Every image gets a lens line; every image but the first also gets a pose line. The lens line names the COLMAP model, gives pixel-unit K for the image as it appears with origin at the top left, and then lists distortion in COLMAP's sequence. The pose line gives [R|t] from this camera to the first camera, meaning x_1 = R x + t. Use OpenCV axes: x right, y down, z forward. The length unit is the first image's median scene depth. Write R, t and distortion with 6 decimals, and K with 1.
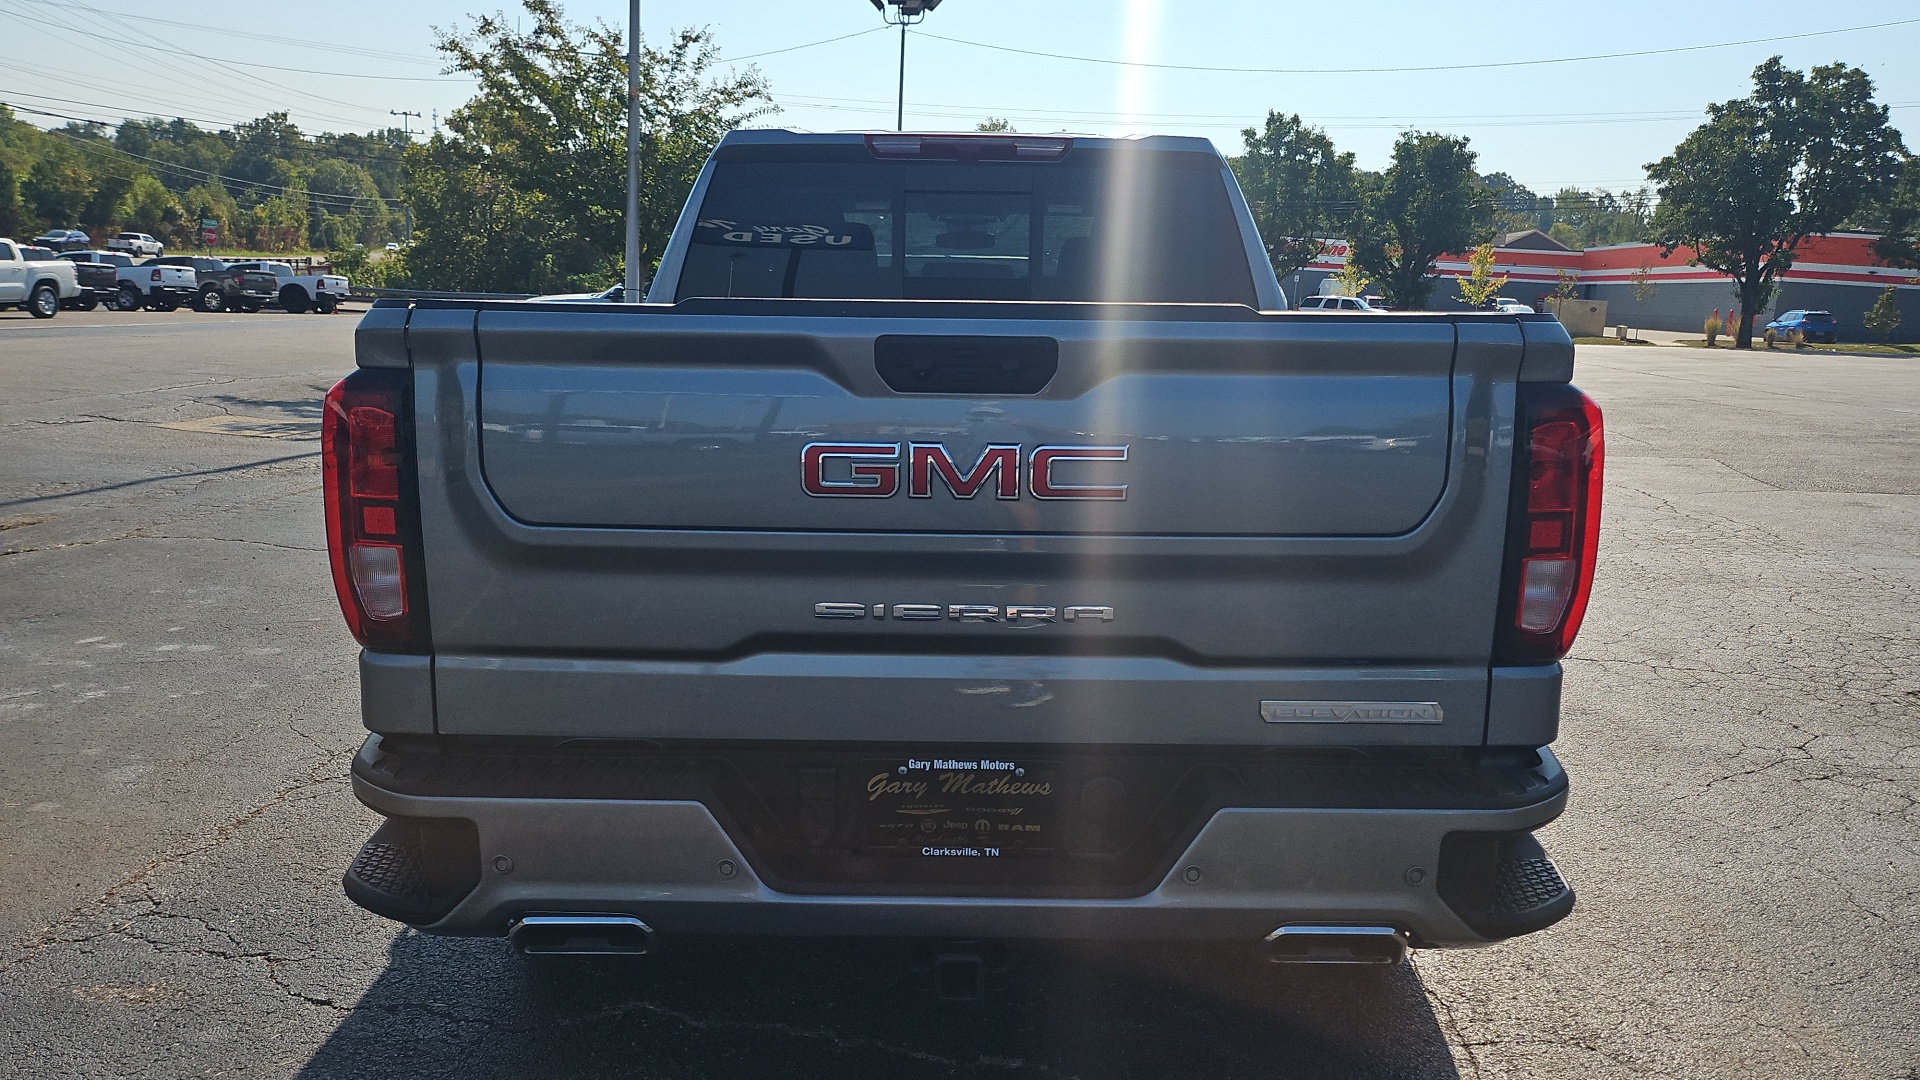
lens RADIAL K [[1340.6, 0, 964.5], [0, 1340.6, 534.6], [0, 0, 1]] dist [0.050214, -0.061735]
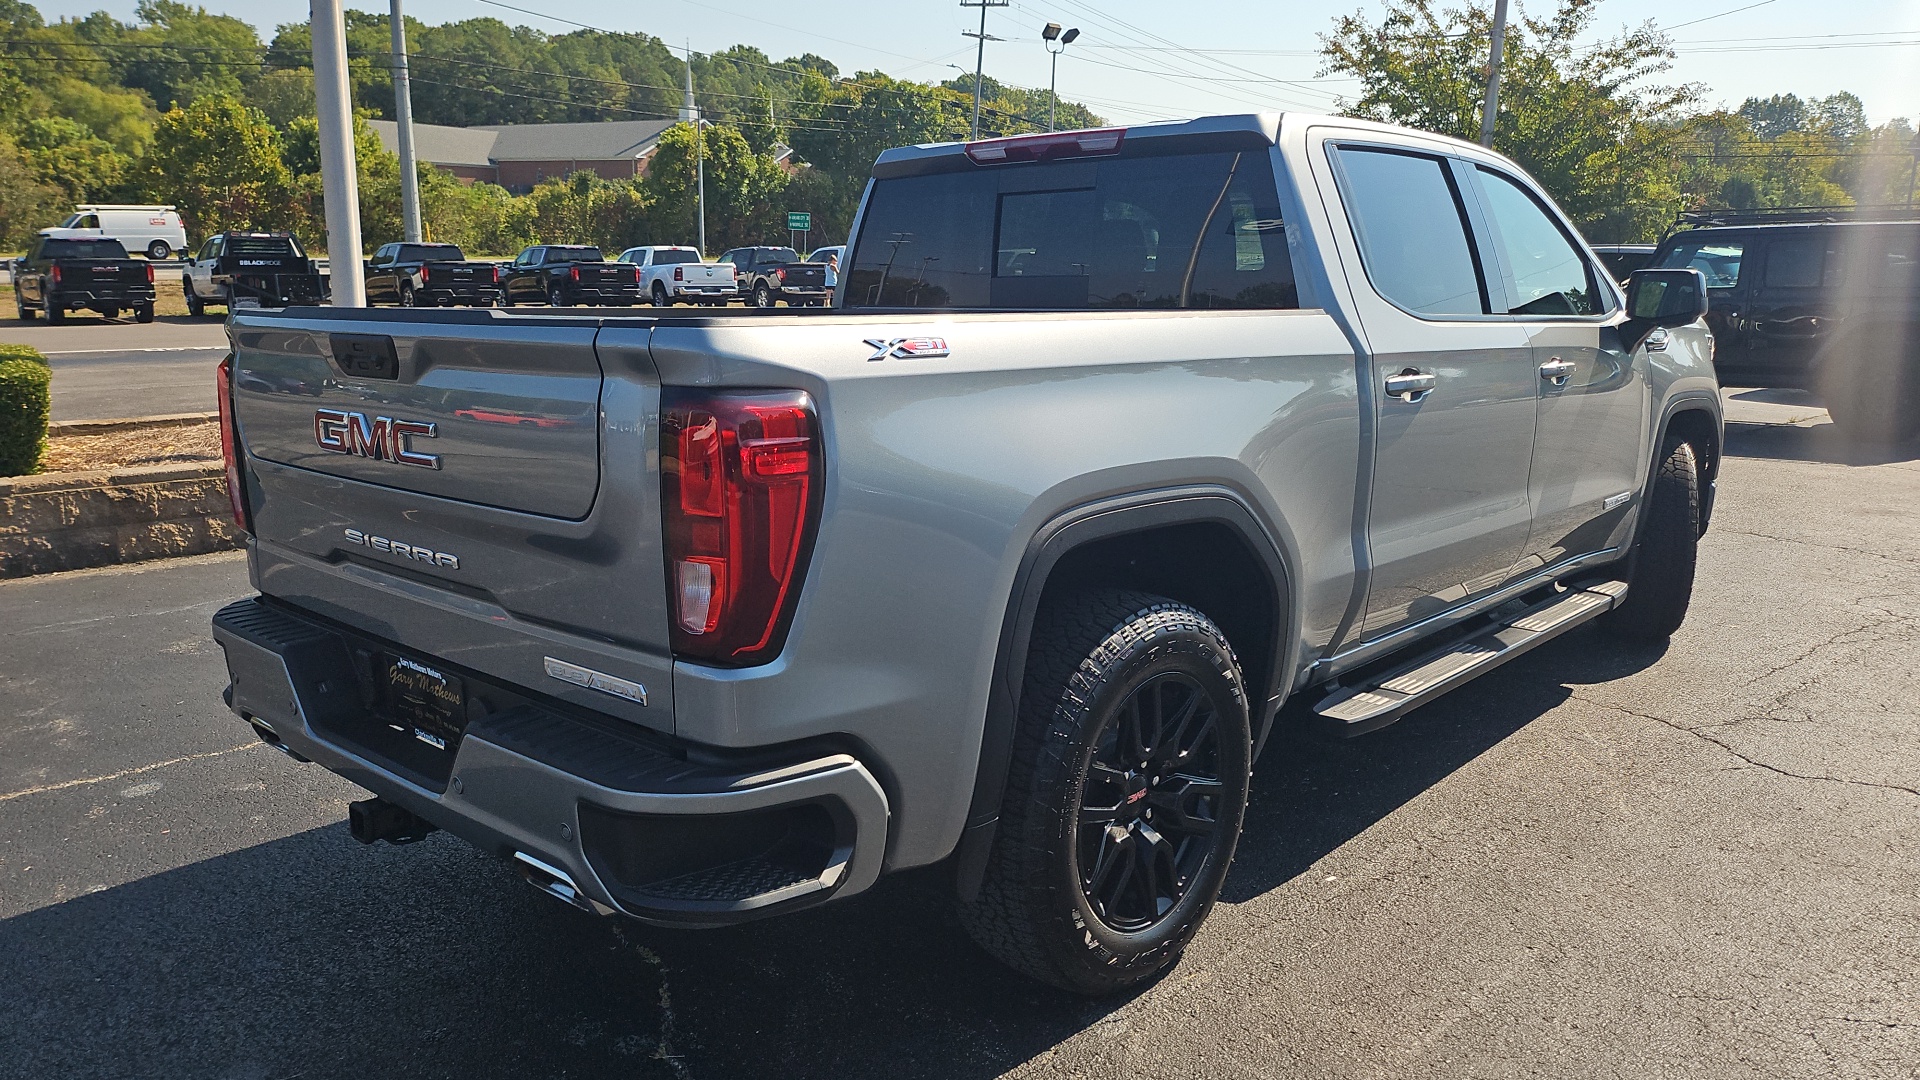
lens RADIAL K [[1340.6, 0, 958.7], [0, 1340.6, 541.8], [0, 0, 1]] dist [0.050214, -0.061735]
pose [[0.750729, 0.098727, -0.653192, 0.123393], [-0.090336, 0.994823, 0.046538, -0.006052], [0.654405, 0.024069, 0.755761, 0.035862]]
